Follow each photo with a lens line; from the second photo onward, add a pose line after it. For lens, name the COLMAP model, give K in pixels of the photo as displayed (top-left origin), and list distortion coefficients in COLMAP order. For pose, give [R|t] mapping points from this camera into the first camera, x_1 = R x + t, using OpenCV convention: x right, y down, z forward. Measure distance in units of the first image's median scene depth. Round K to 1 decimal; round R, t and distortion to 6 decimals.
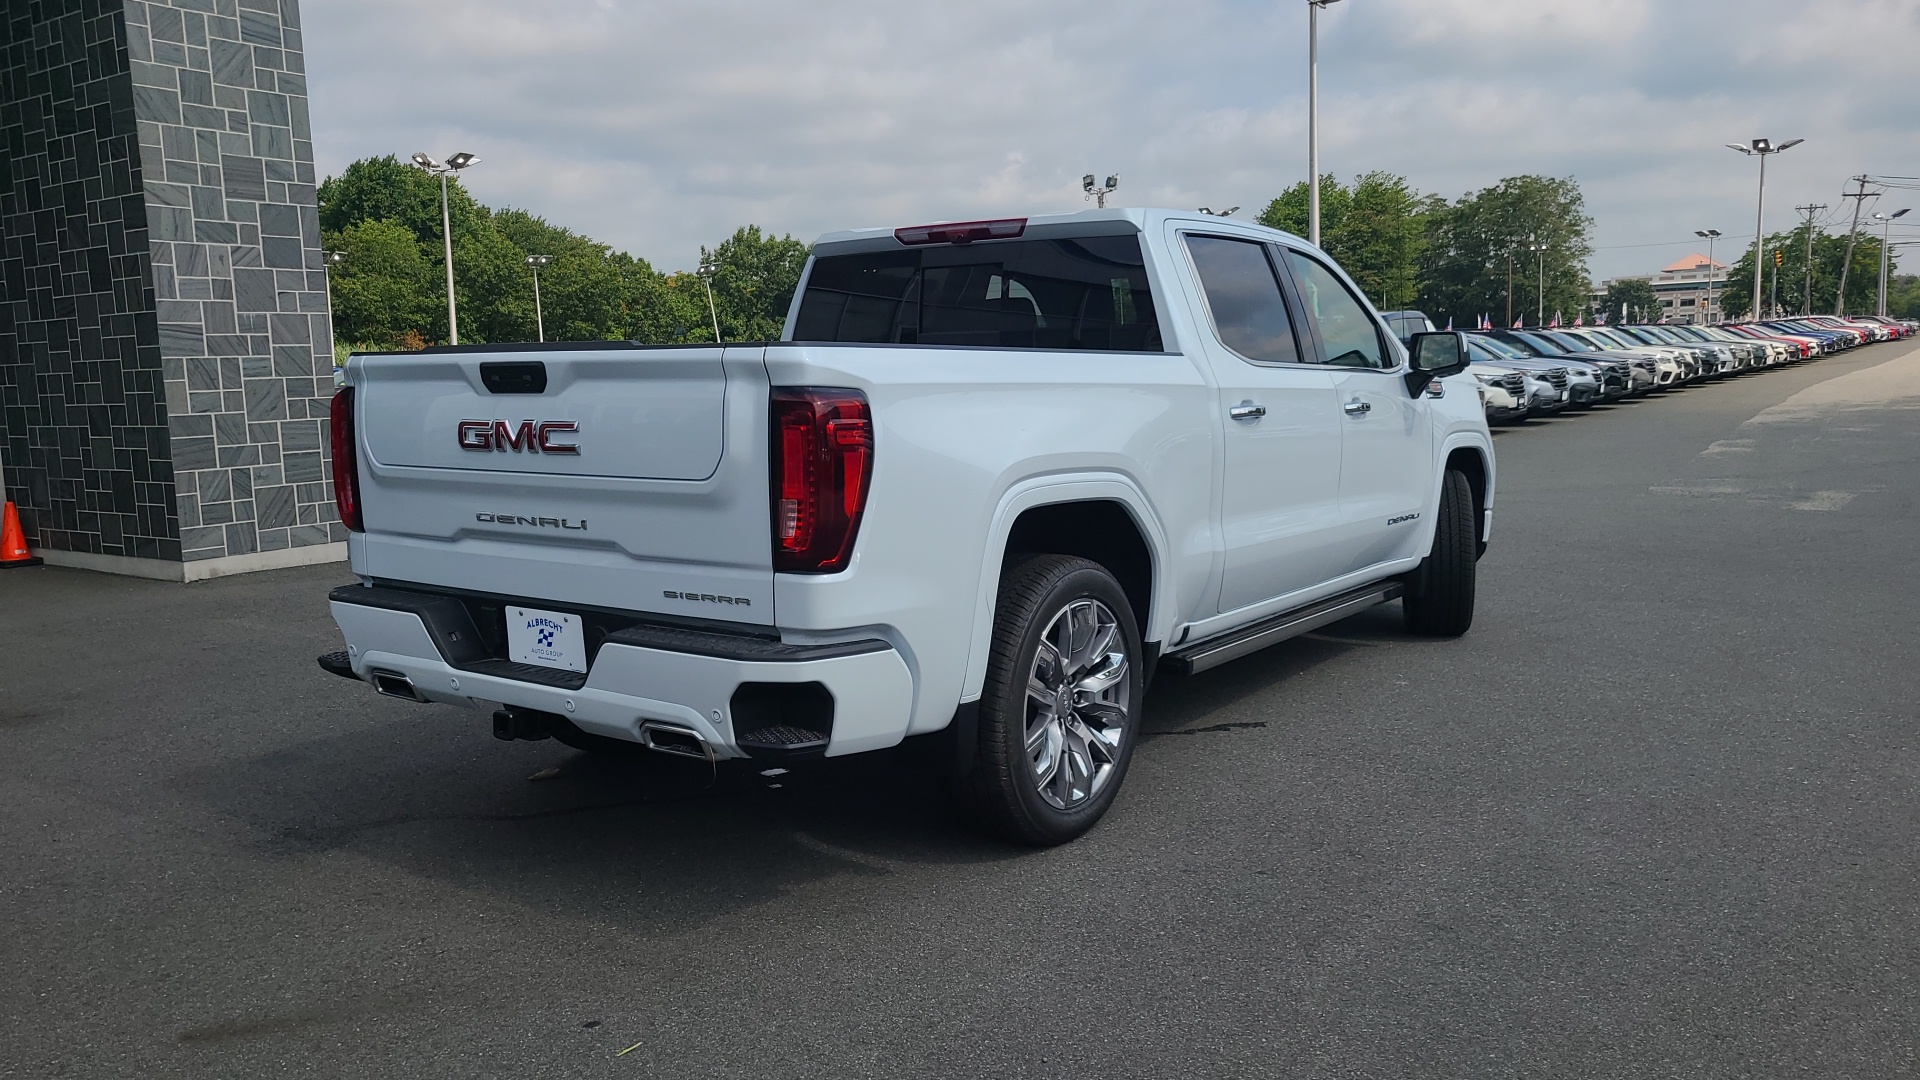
lens RADIAL K [[1480.5, 0, 925.4], [0, 1480.5, 552.3], [0, 0, 1]] dist [0.045611, -0.007269]
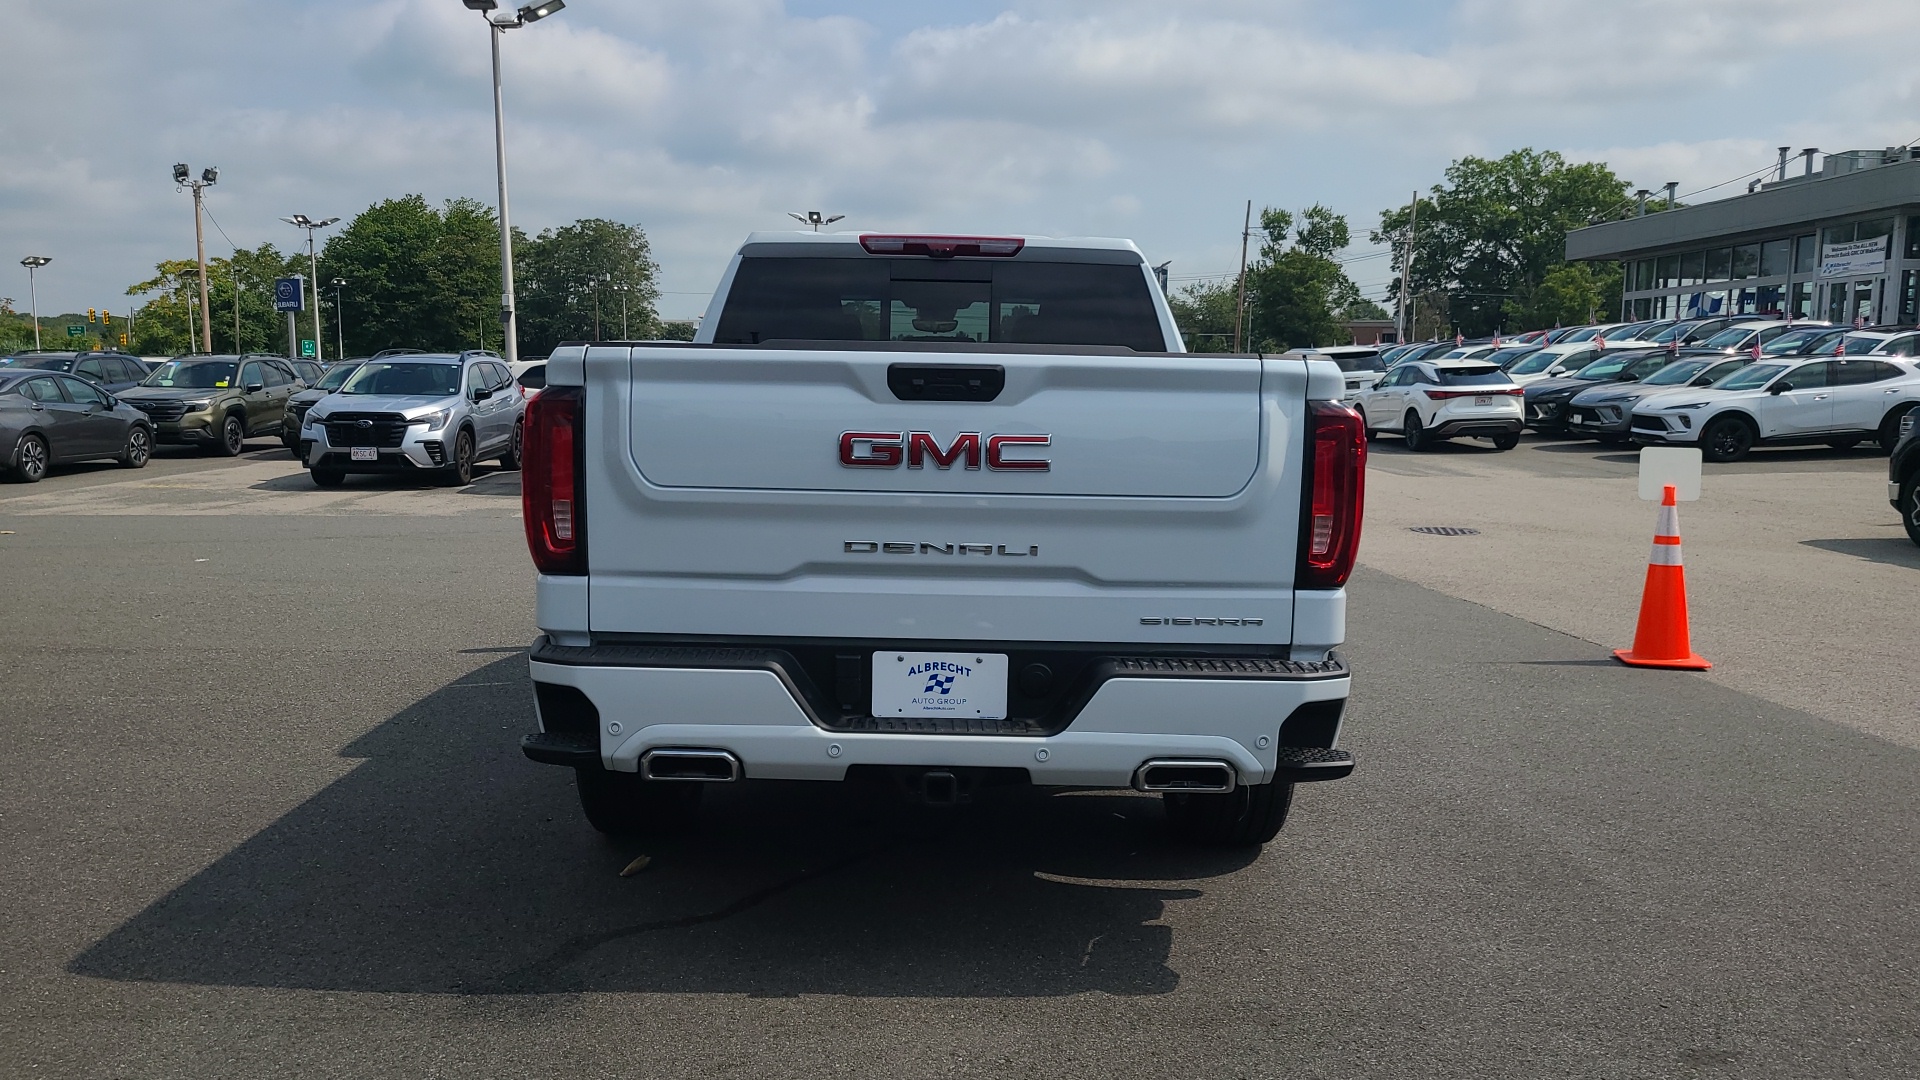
lens RADIAL K [[1480.5, 0, 925.4], [0, 1480.5, 552.3], [0, 0, 1]] dist [0.045611, -0.007269]
pose [[0.797938, -0.033048, 0.601833, -0.752189], [0.044058, 0.999023, -0.003555, -0.015764], [-0.601127, 0.029352, 0.798614, 0.305652]]
